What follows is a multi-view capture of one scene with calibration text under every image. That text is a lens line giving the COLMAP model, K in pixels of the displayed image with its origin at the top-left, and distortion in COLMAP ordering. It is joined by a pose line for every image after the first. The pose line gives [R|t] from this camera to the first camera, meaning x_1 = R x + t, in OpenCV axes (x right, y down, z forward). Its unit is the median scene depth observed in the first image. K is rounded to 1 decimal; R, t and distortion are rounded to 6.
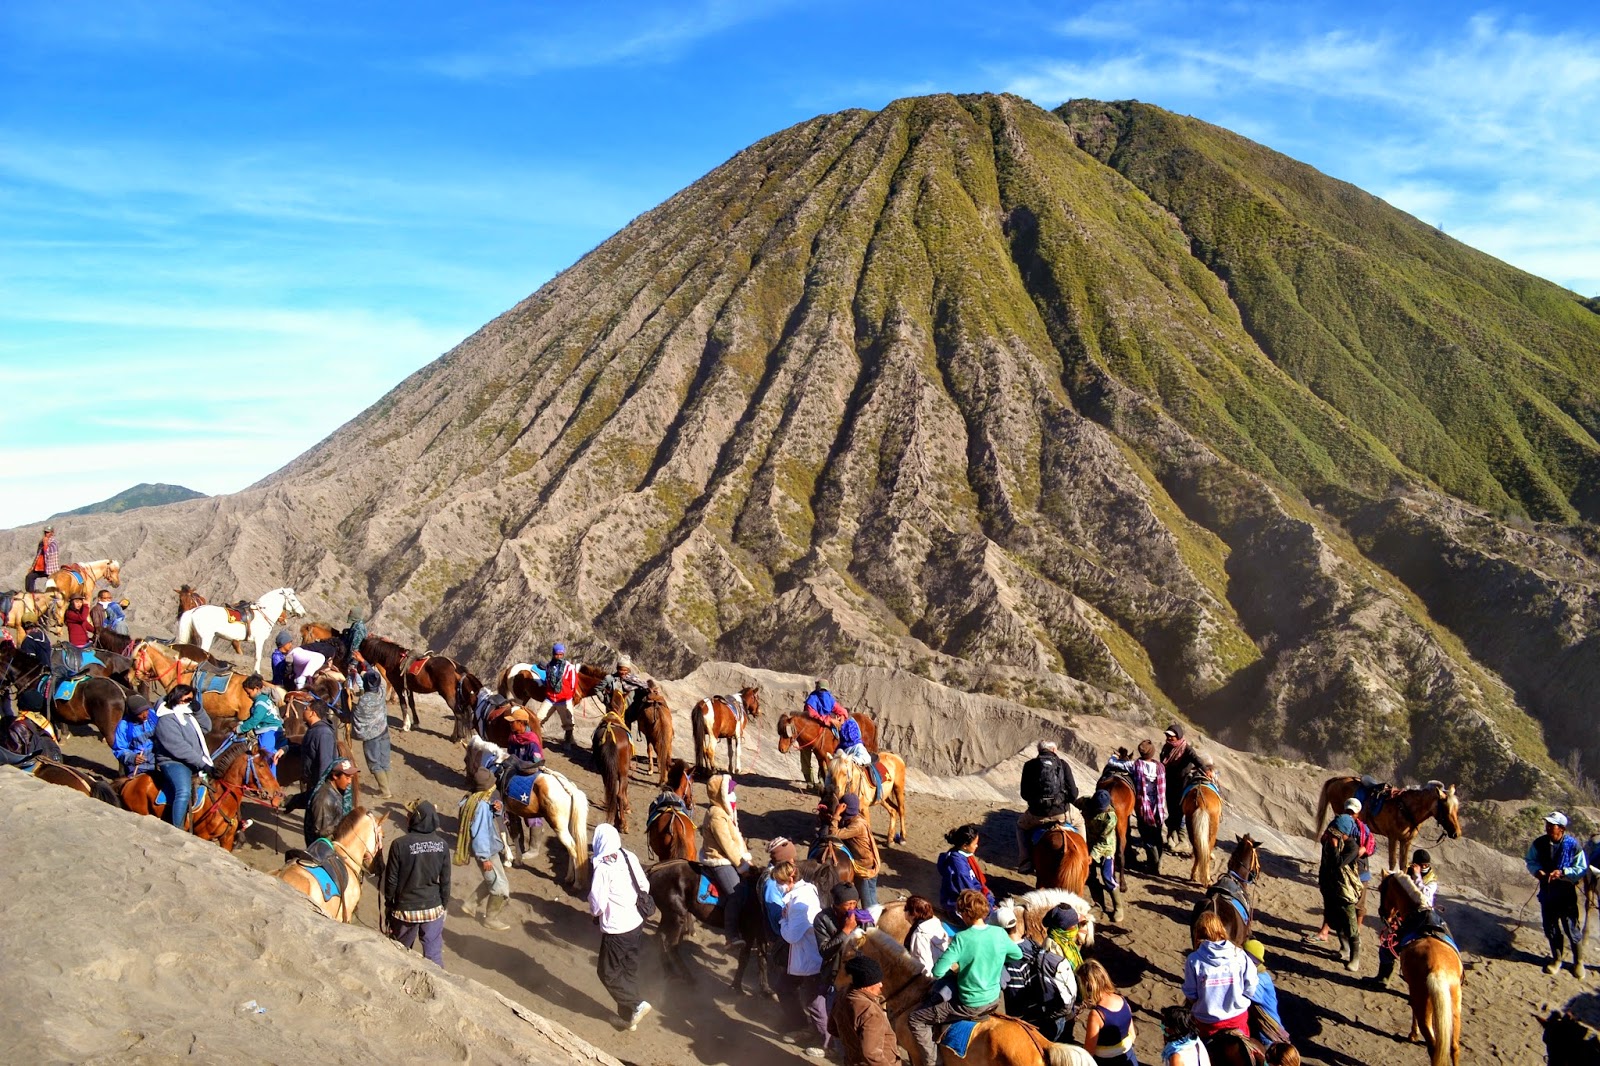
lens RADIAL K [[1280.7, 0, 800.0], [0, 1280.7, 533.0], [0, 0, 1]] dist [-0.081926, 0.005560]
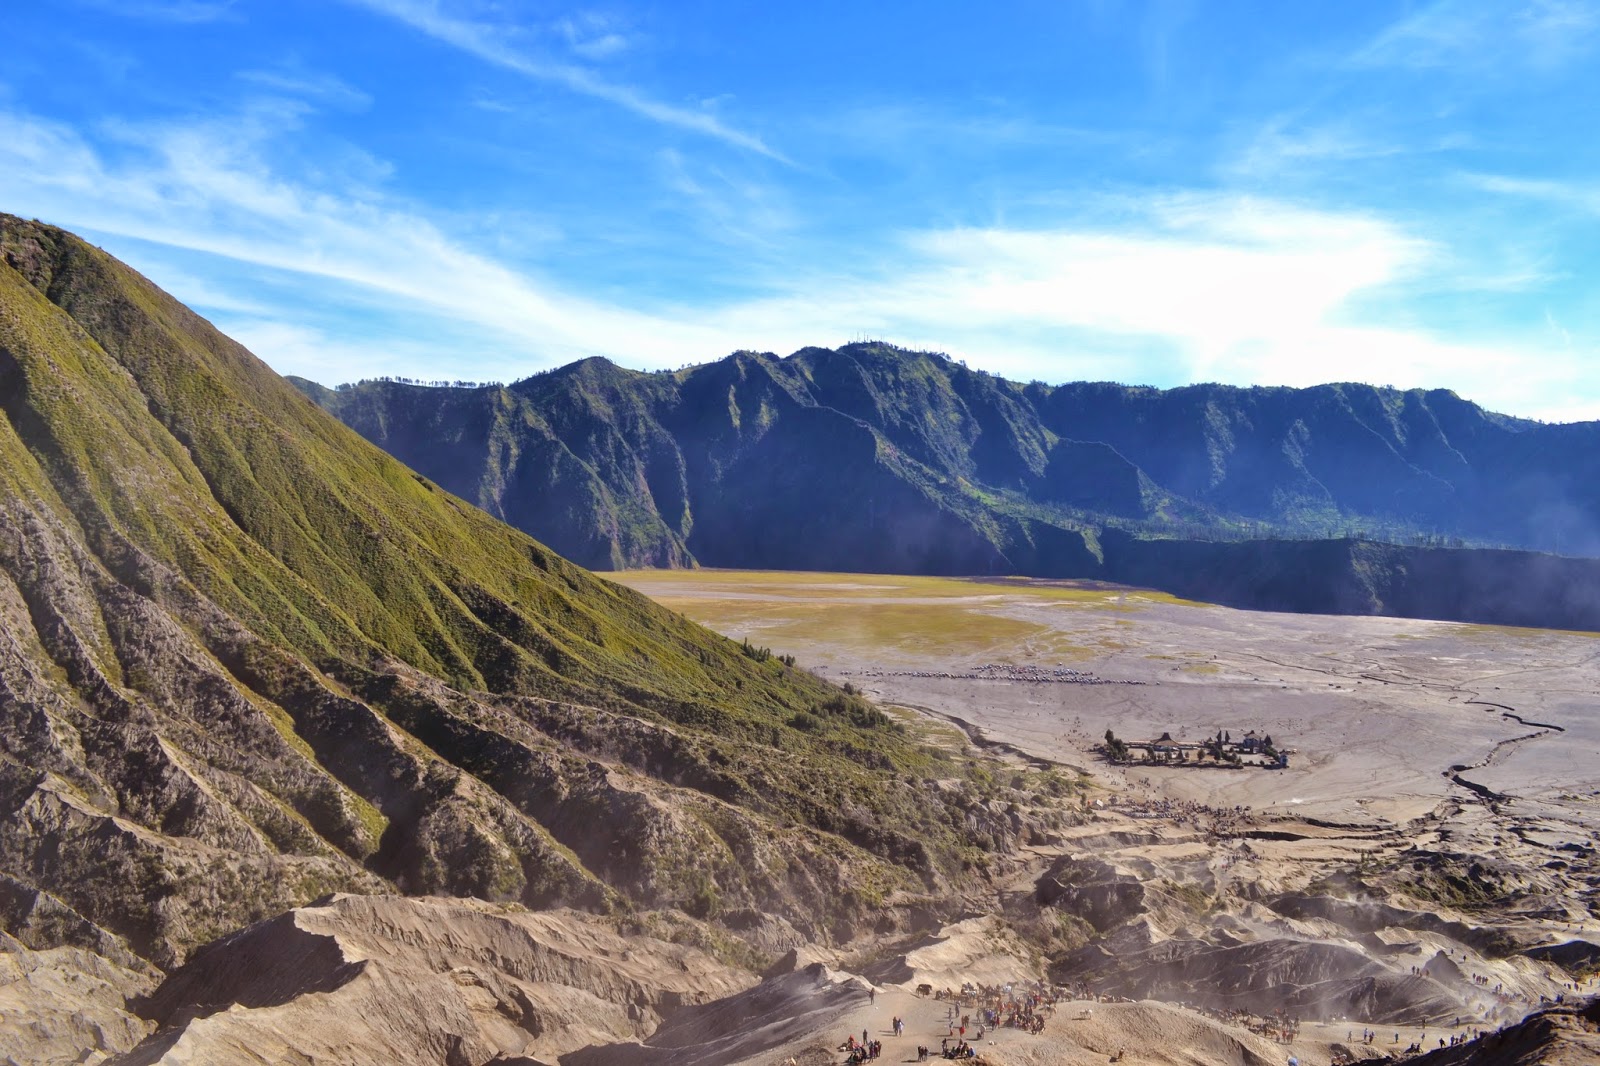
lens RADIAL K [[1280.7, 0, 800.0], [0, 1280.7, 533.0], [0, 0, 1]] dist [-0.081926, 0.005560]
pose [[0.537791, 0.061241, 0.840851, -0.403263], [-0.049025, 0.997942, -0.041327, -0.124330], [-0.841651, -0.018998, 0.539687, -0.123036]]
